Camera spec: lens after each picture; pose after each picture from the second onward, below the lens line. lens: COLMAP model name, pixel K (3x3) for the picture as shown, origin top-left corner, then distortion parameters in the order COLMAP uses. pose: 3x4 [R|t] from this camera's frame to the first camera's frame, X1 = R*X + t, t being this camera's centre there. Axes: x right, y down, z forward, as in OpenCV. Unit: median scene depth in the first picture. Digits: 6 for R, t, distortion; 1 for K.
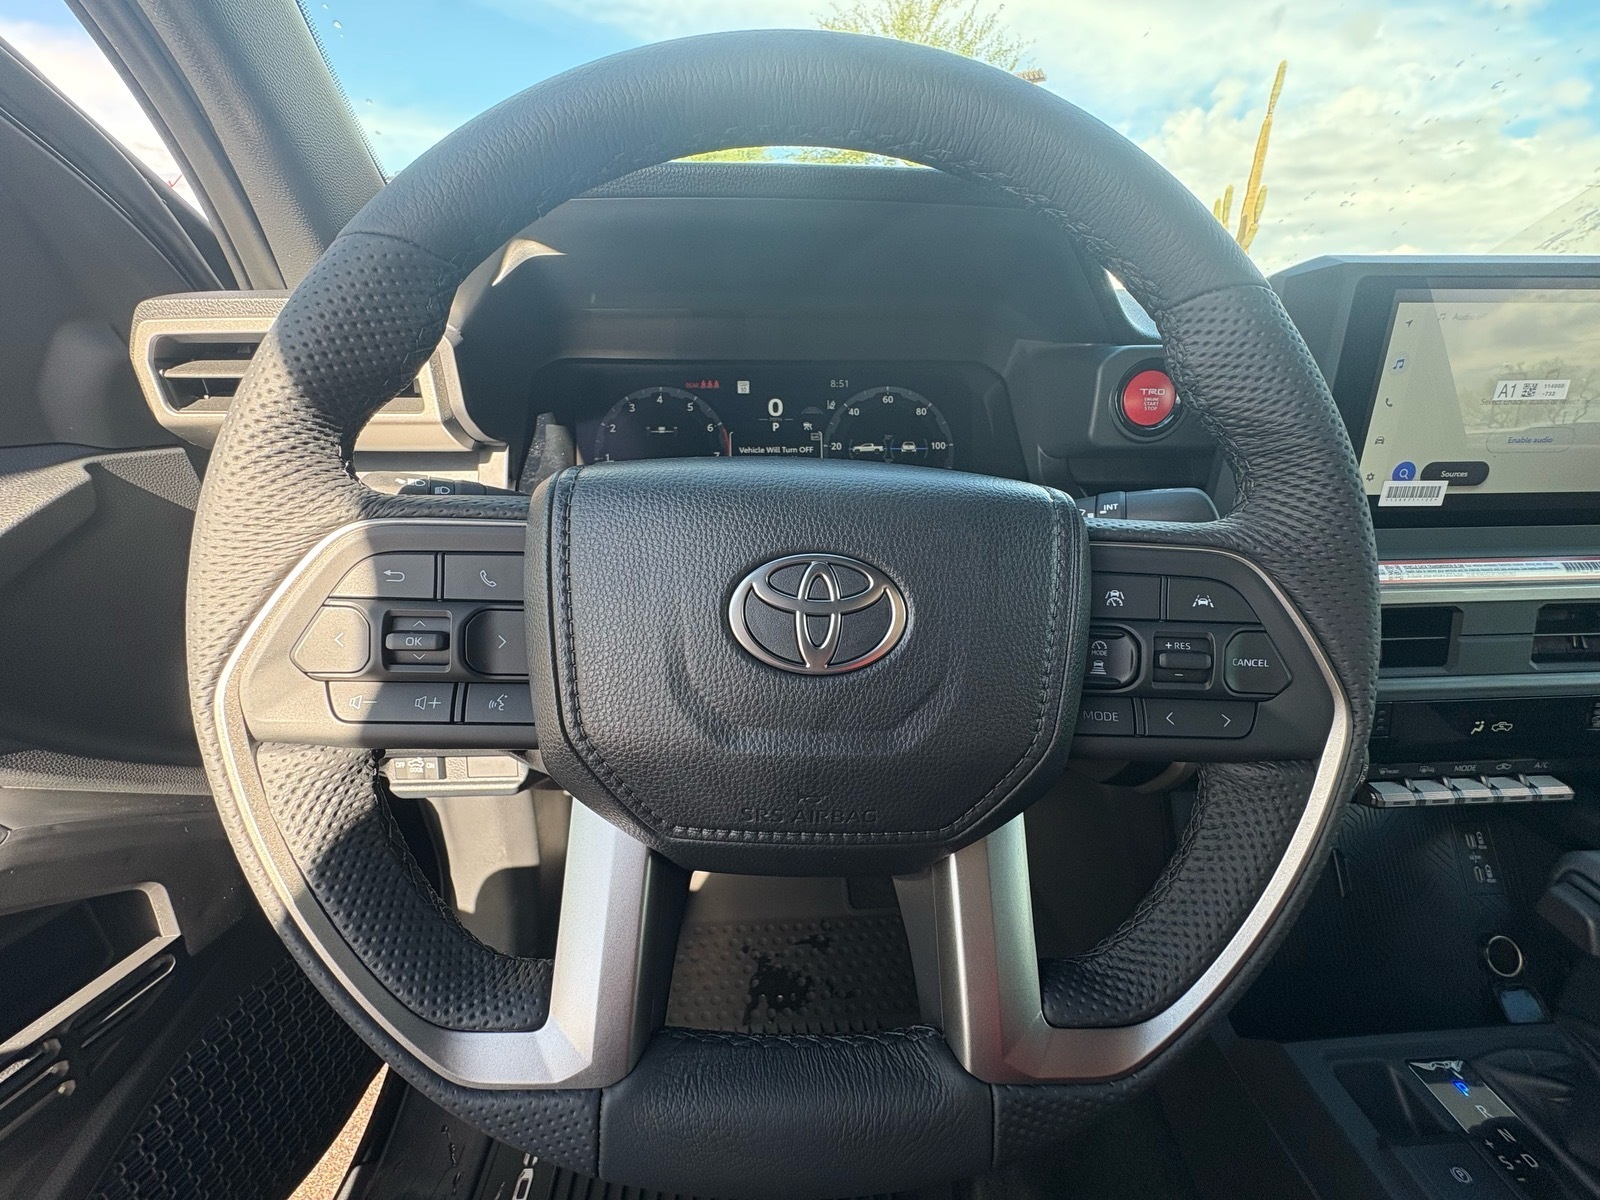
lens RADIAL K [[645.0, 0, 821.8], [0, 645.0, 601.8], [0, 0, 1]] dist [0.023248, -0.000517]
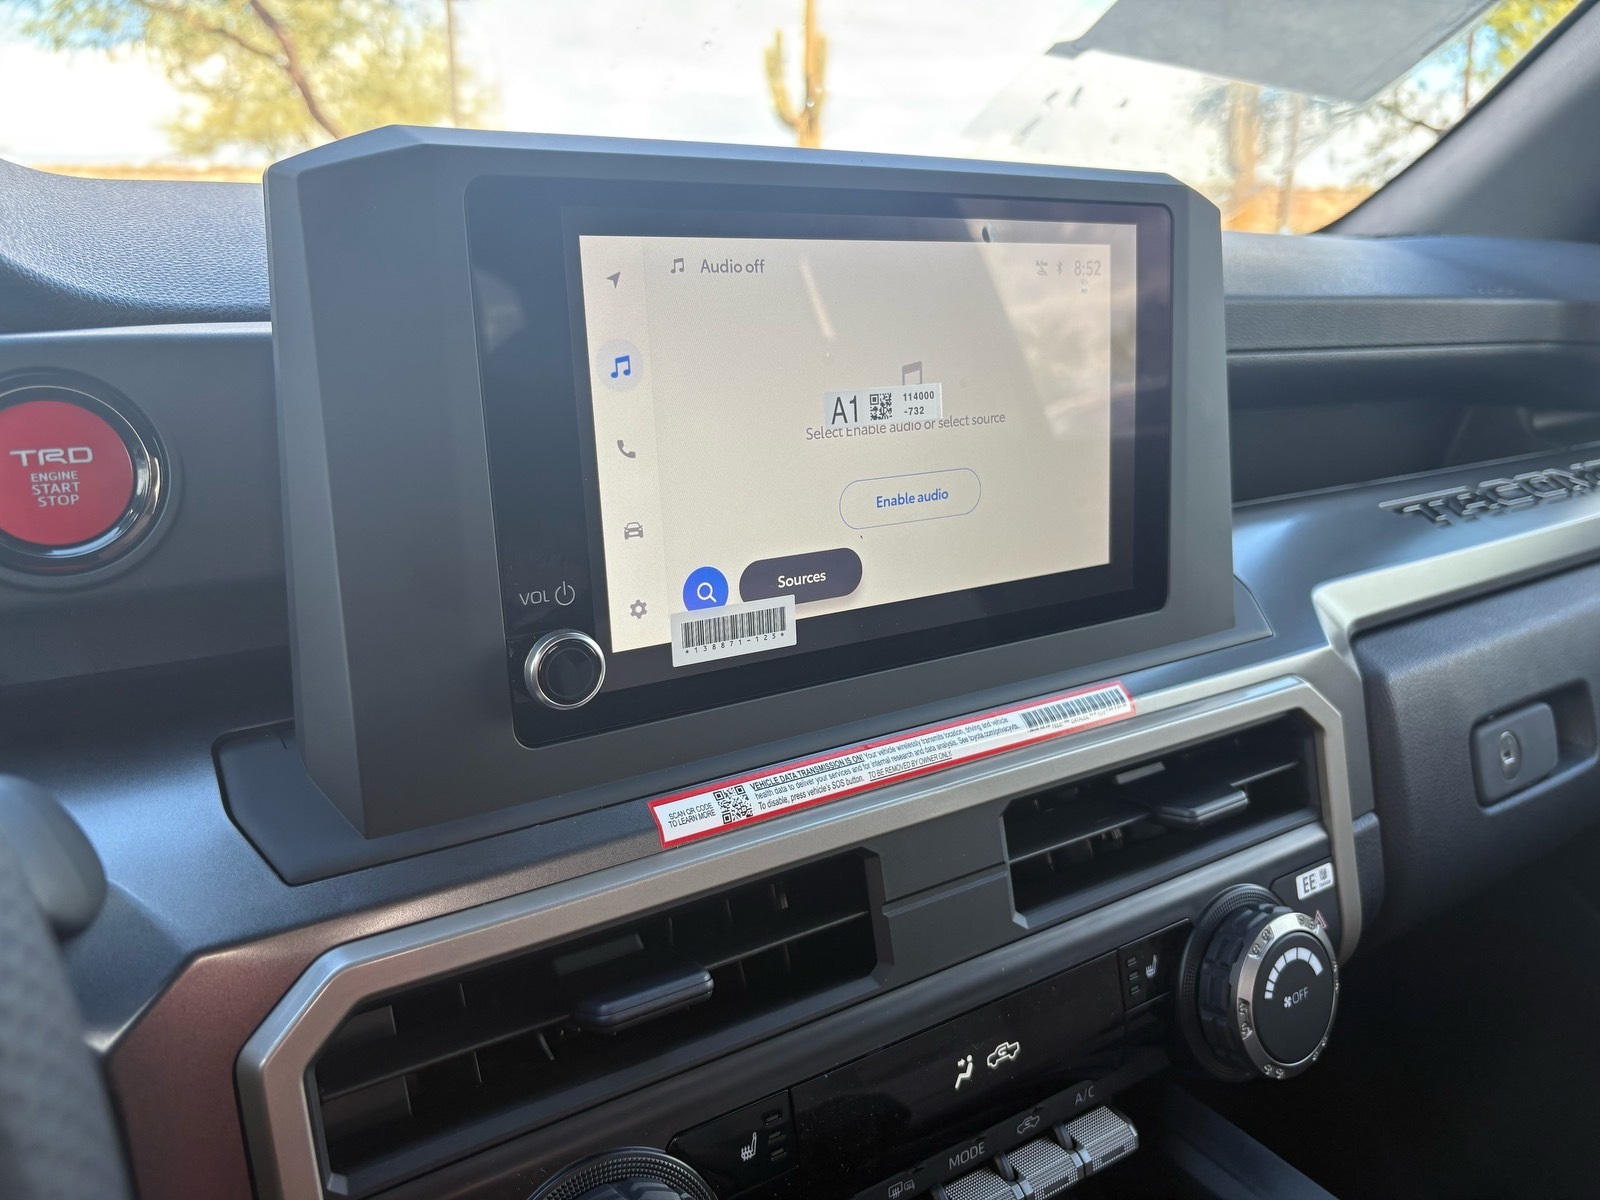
lens RADIAL K [[1239.9, 0, 796.8], [0, 1239.9, 621.5], [0, 0, 1]] dist [0.016926, -0.029702]
pose [[0.874634, -0.138868, 0.464469, 0.828777], [0.186844, 0.980637, -0.058648, -0.172328], [-0.447332, 0.138079, 0.883645, 0.325073]]
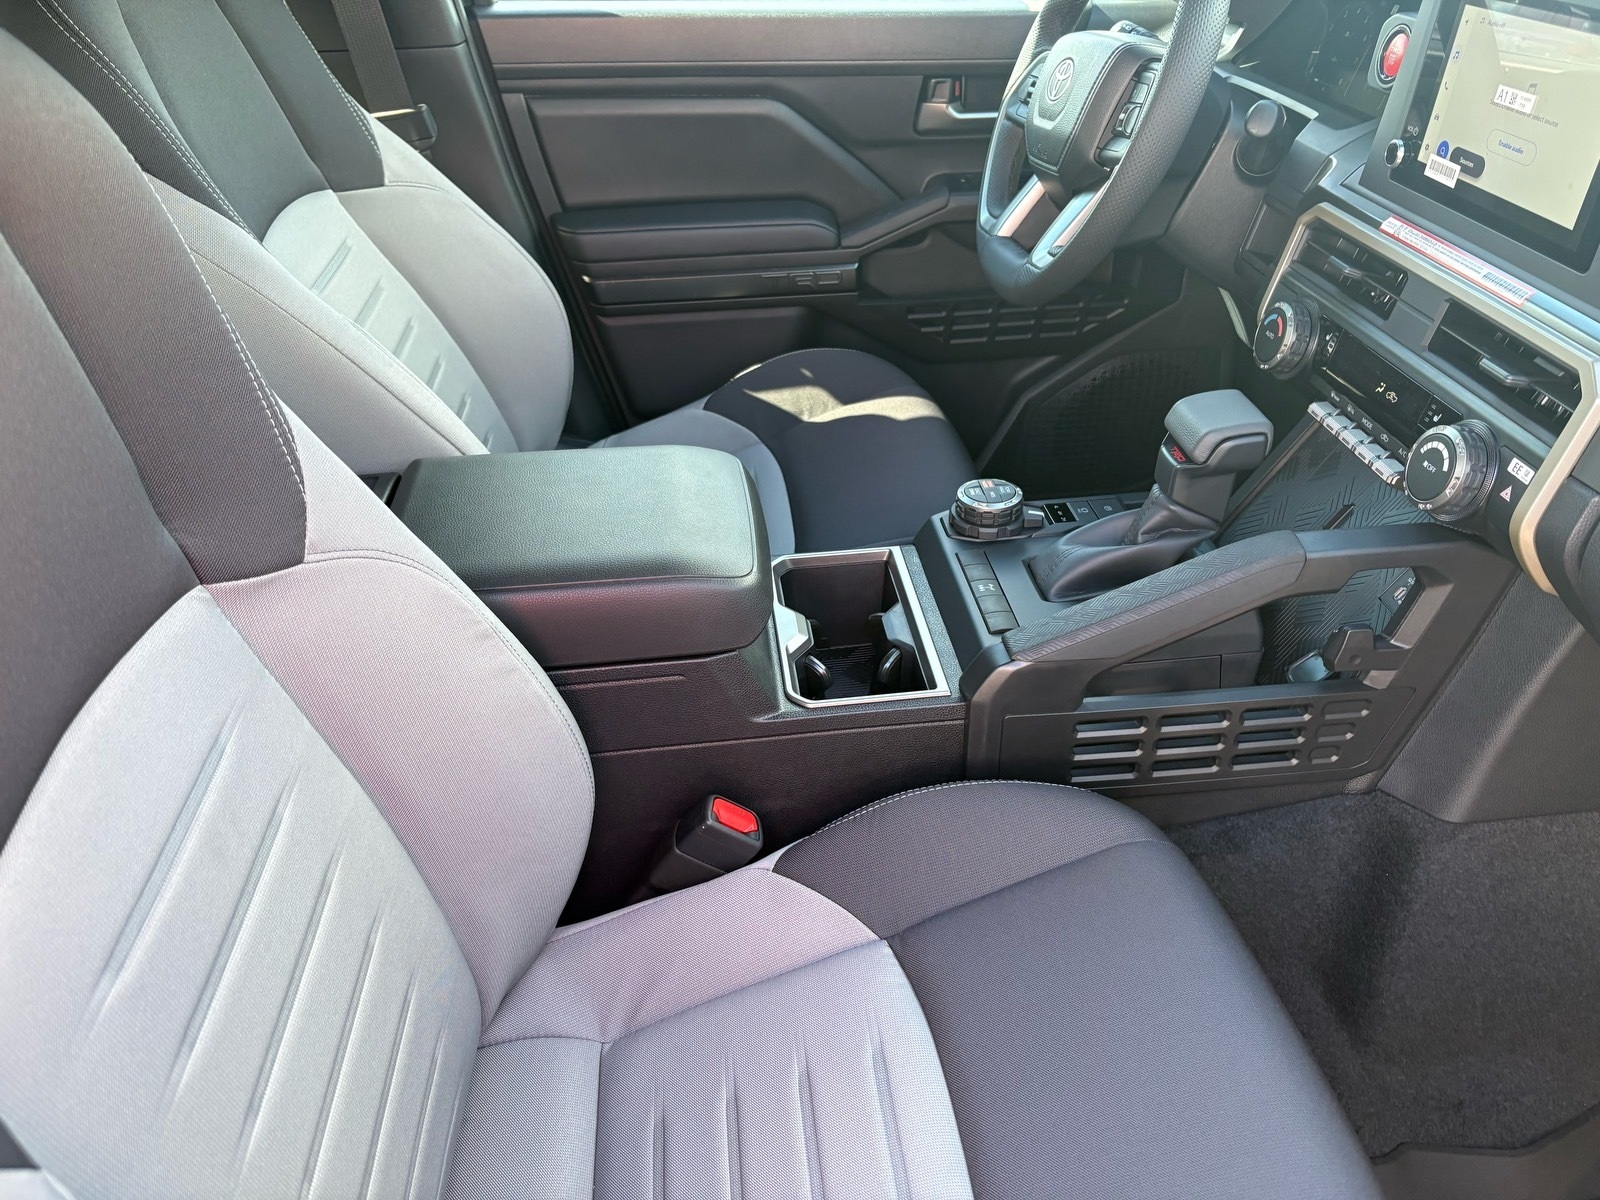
lens RADIAL K [[1239.9, 0, 773.6], [0, 1239.9, 638.3], [0, 0, 1]] dist [0.016926, -0.029702]
pose [[0.001810, 0.547254, -0.836965, 5.076532], [-0.353003, 0.783434, 0.511489, -0.349030], [0.935621, 0.294525, 0.194600, -0.520331]]
